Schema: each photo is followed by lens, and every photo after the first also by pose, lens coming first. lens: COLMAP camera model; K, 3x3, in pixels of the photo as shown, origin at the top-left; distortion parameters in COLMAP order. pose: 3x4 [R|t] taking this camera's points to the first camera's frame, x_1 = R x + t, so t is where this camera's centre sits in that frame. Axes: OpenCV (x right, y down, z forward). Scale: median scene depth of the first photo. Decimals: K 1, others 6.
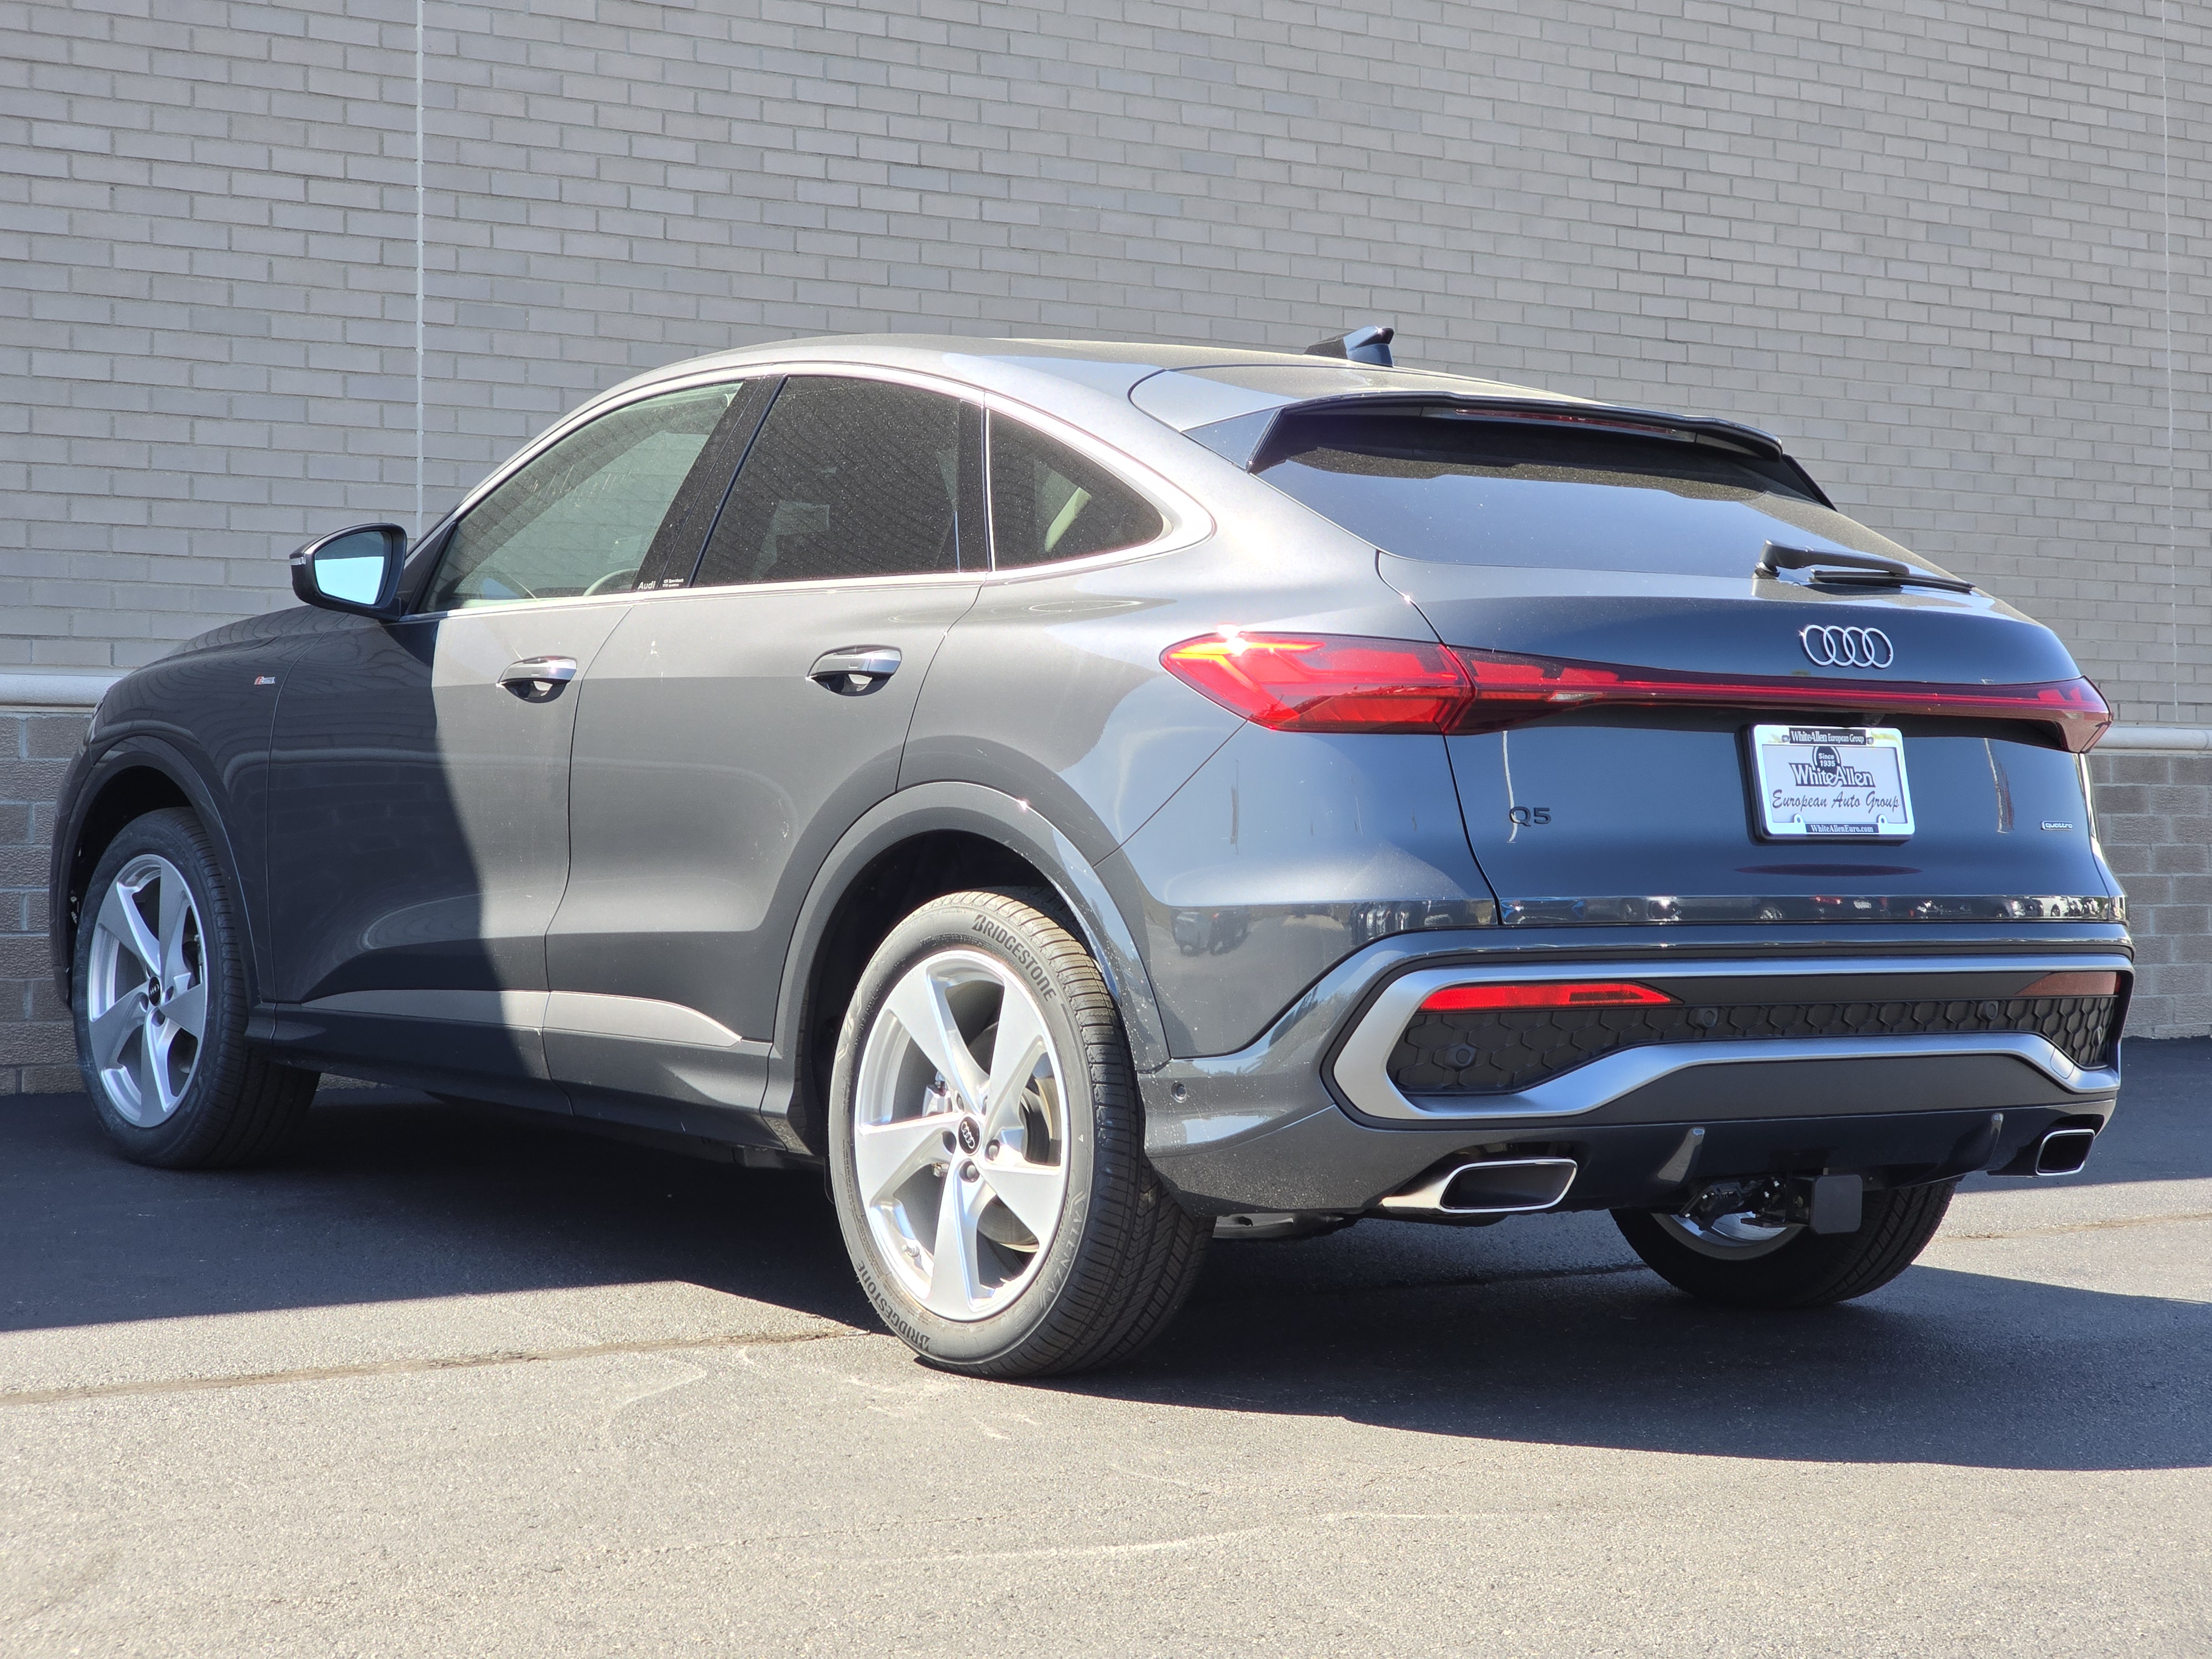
lens RADIAL K [[4147.2, 0, 1106.8], [0, 4147.2, 692.3], [0, 0, 1]] dist [0.070725, -0.527960]
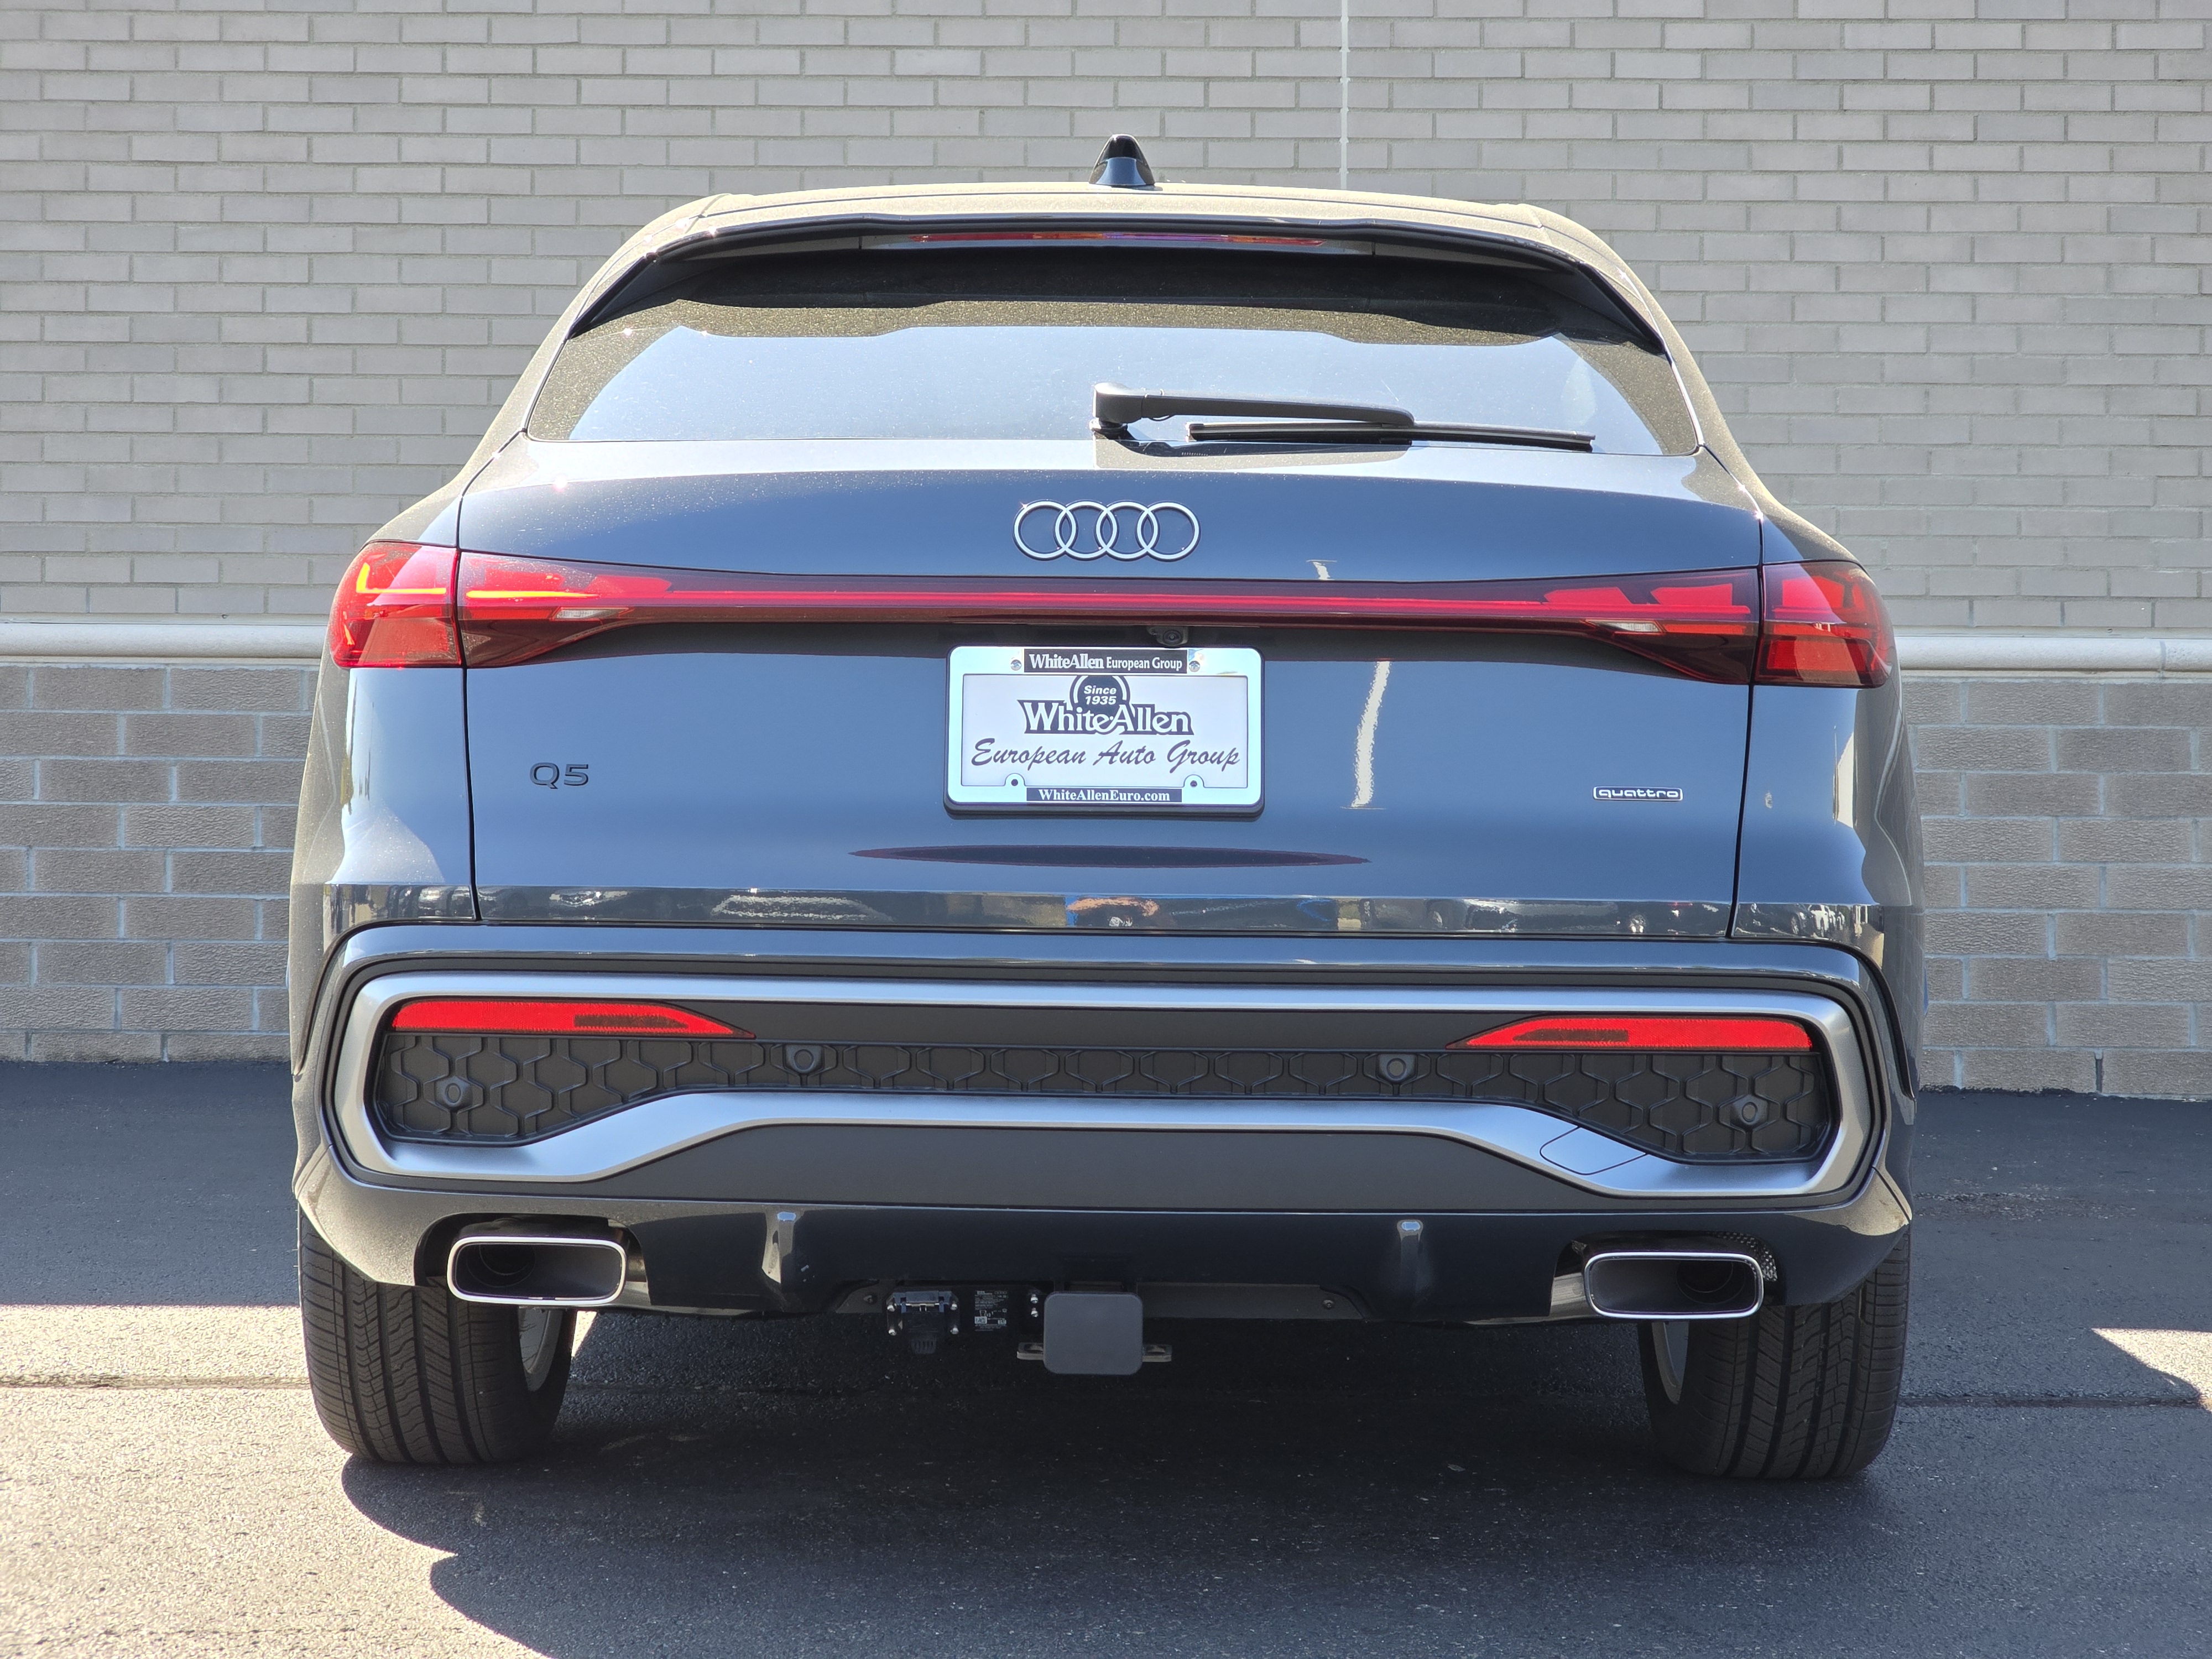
lens RADIAL K [[4117.2, 0, 1084.5], [0, 4117.2, 825.5], [0, 0, 1]] dist [0.021923, -0.187139]
pose [[0.787070, 0.010491, -0.616774, 0.347786], [0.013874, 0.999301, 0.034702, 0.008187], [0.616707, -0.035870, 0.786375, 0.266113]]
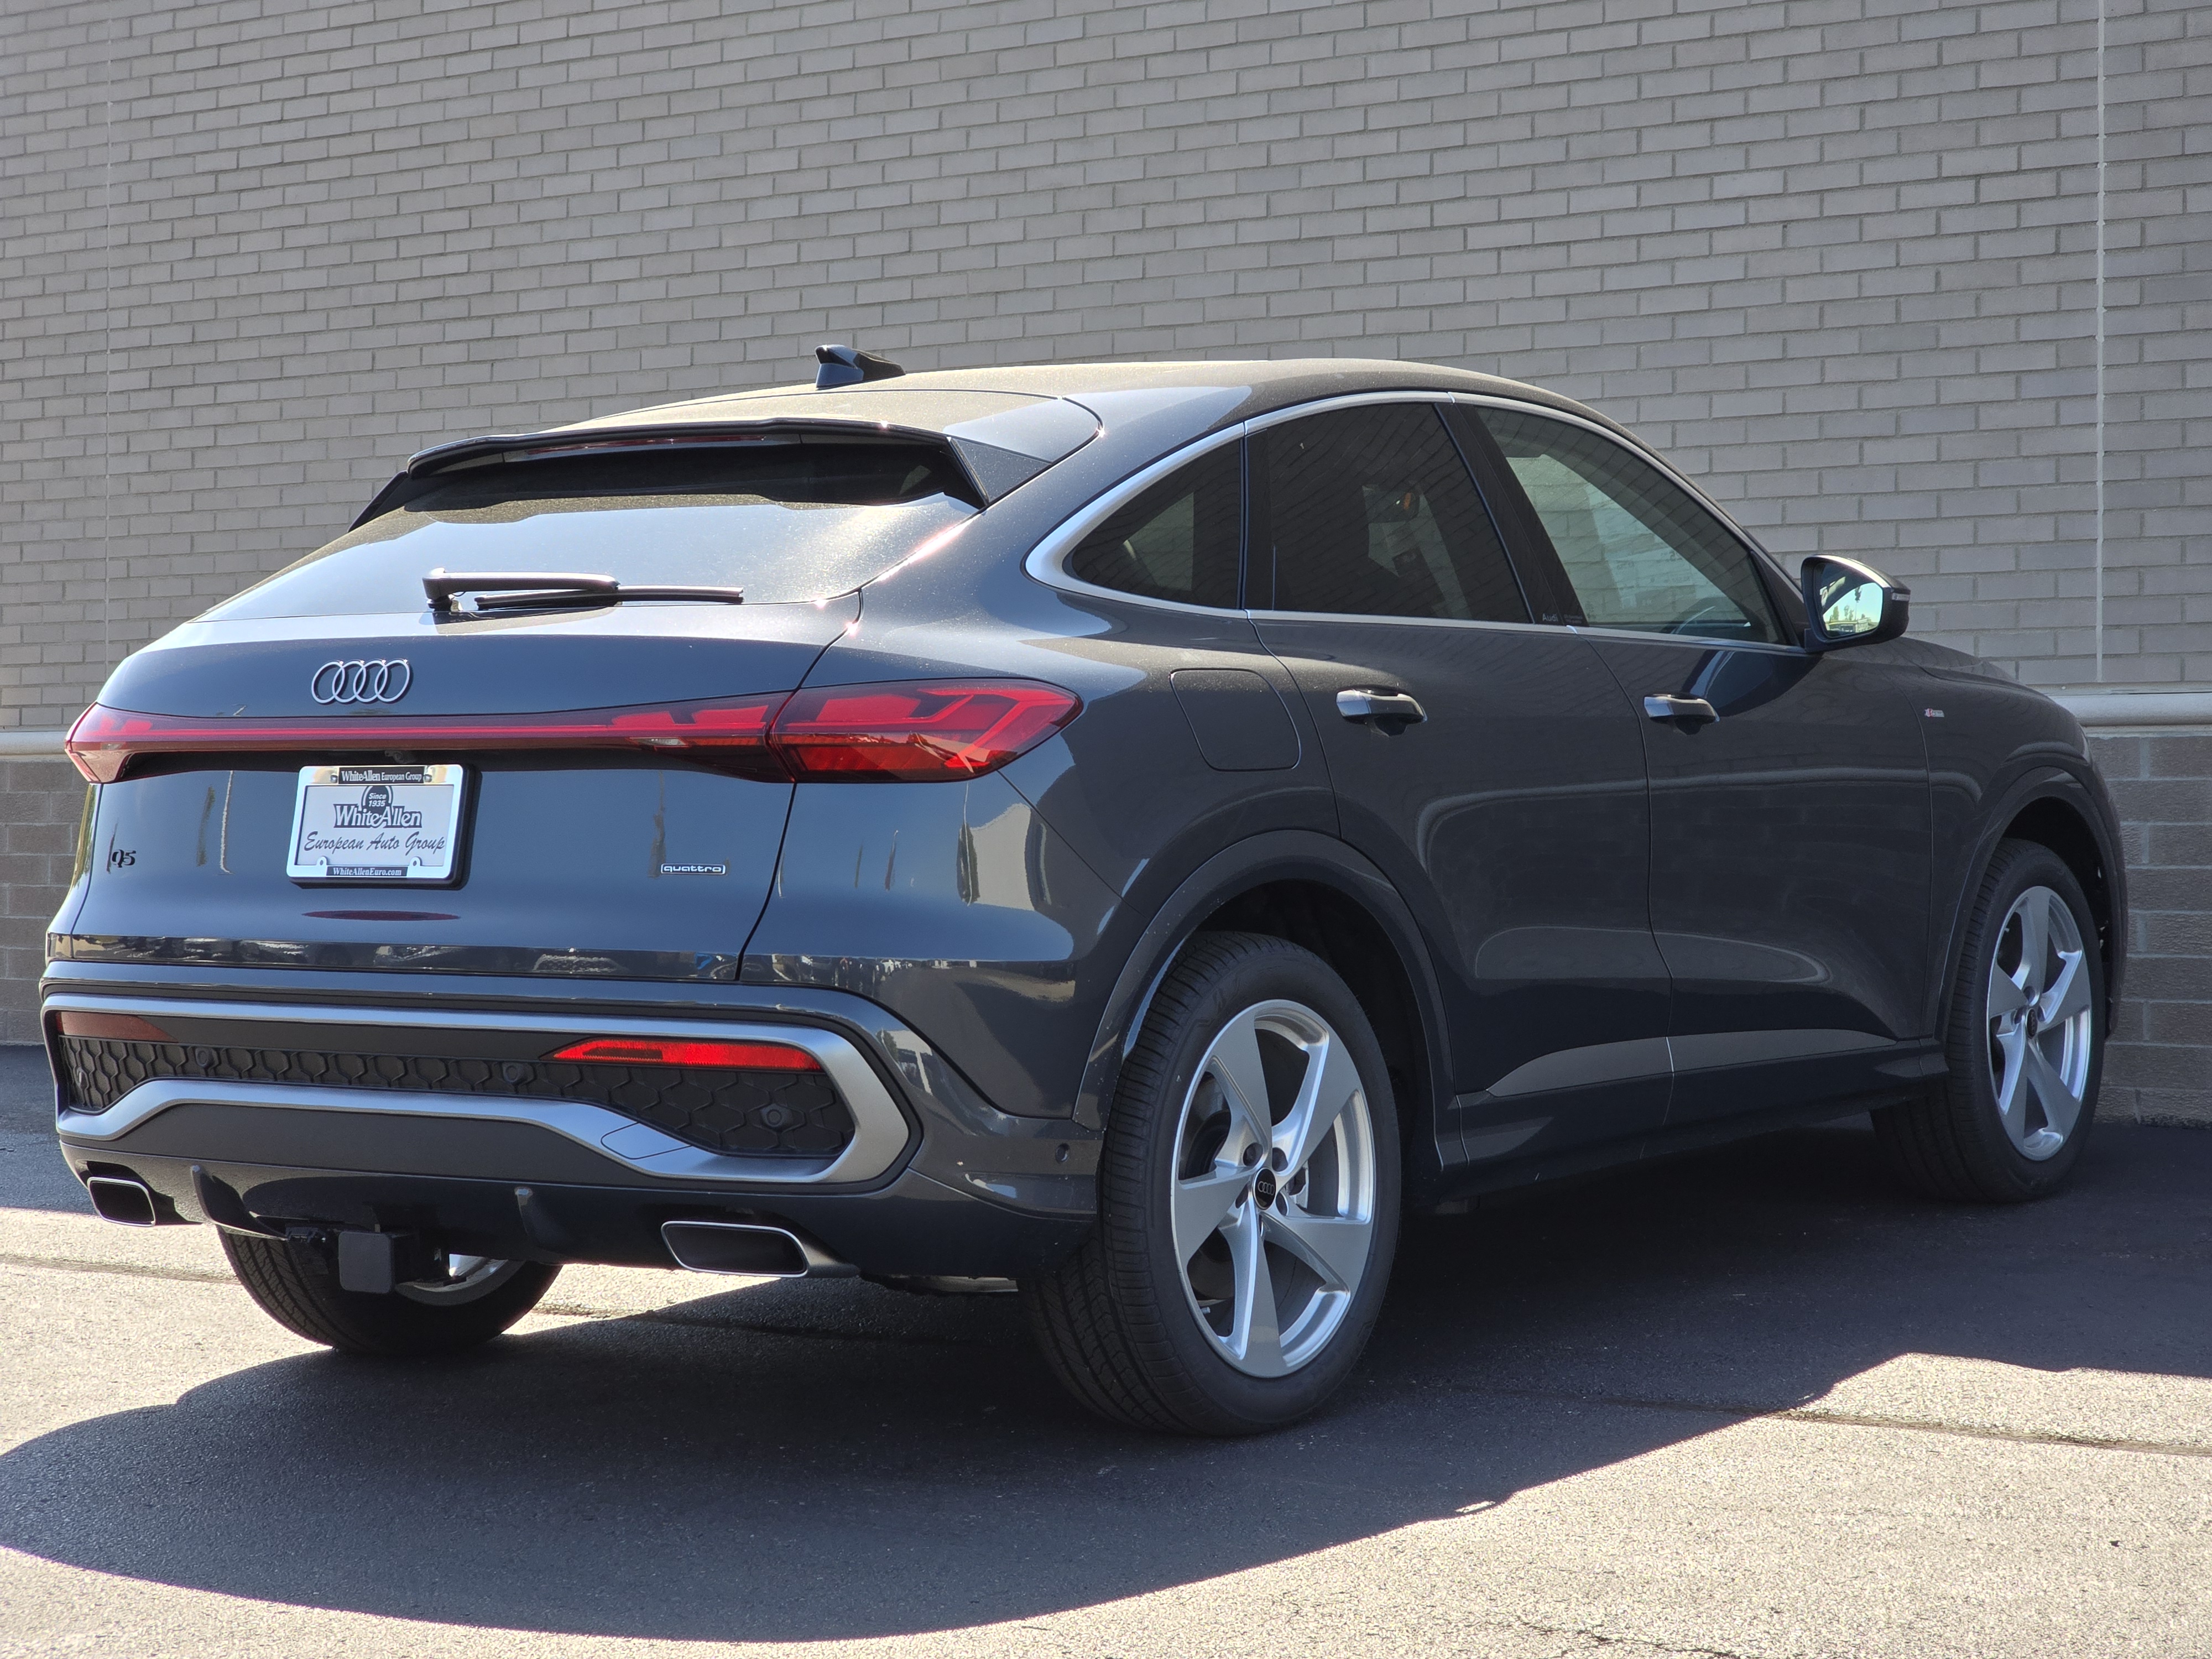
lens RADIAL K [[4121.1, 0, 1106.5], [0, 4121.1, 793.5], [0, 0, 1]] dist [0.010815, -0.062873]
pose [[0.310286, -0.006902, -0.950618, 0.662057], [0.033331, 0.999438, 0.003623, 0.009874], [0.950059, -0.032809, 0.310342, 0.504065]]
